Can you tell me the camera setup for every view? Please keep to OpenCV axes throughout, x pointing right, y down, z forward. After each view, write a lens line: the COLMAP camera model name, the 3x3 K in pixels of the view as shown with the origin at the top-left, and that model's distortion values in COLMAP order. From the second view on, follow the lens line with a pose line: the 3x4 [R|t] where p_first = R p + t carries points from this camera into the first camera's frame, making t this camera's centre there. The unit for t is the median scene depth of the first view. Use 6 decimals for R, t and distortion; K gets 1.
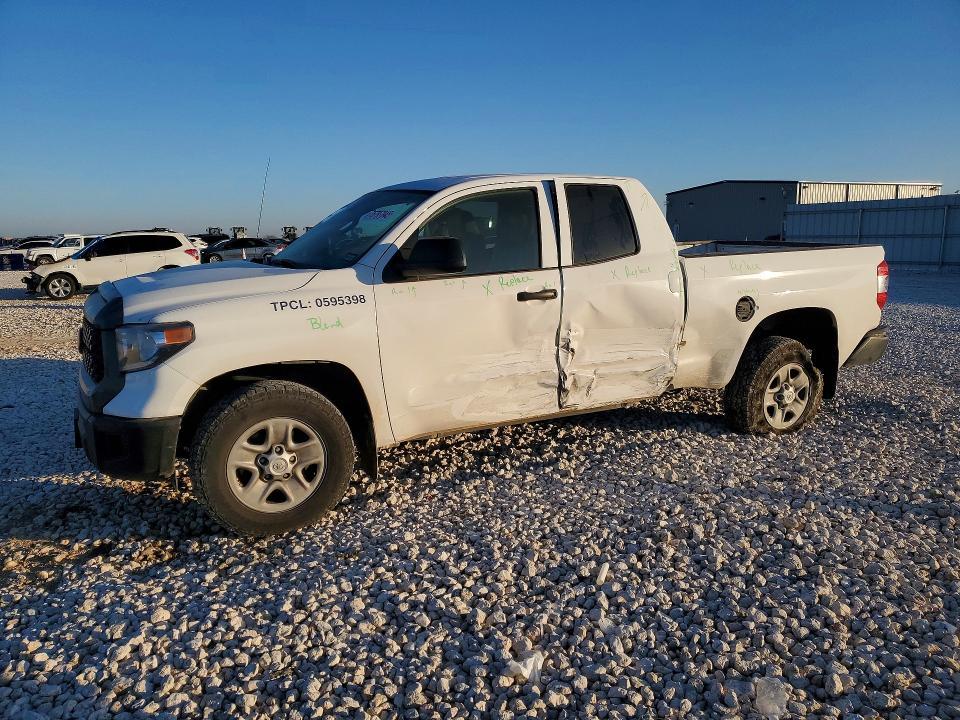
lens RADIAL K [[754.6, 0, 477.2], [0, 754.6, 360.8], [0, 0, 1]] dist [0.040899, -0.006189]
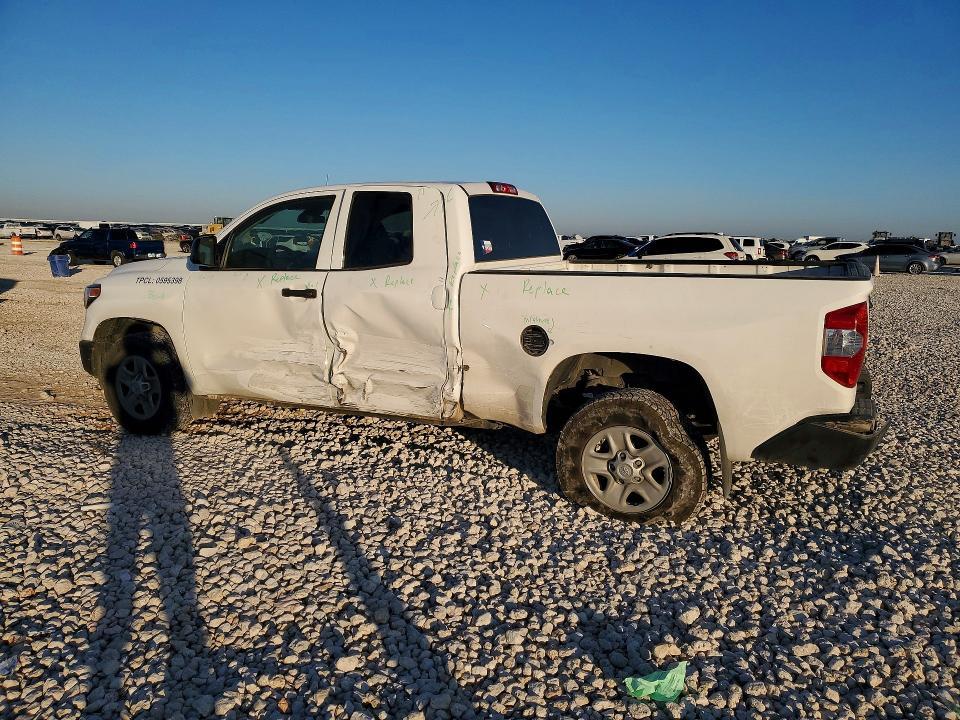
lens RADIAL K [[754.6, 0, 477.7], [0, 754.6, 359.6], [0, 0, 1]] dist [0.040899, -0.006189]
pose [[0.599290, 0.158071, -0.784770, 1.047172], [-0.161760, 0.984001, 0.074673, -0.108556], [0.784018, 0.082194, 0.615272, 0.494923]]
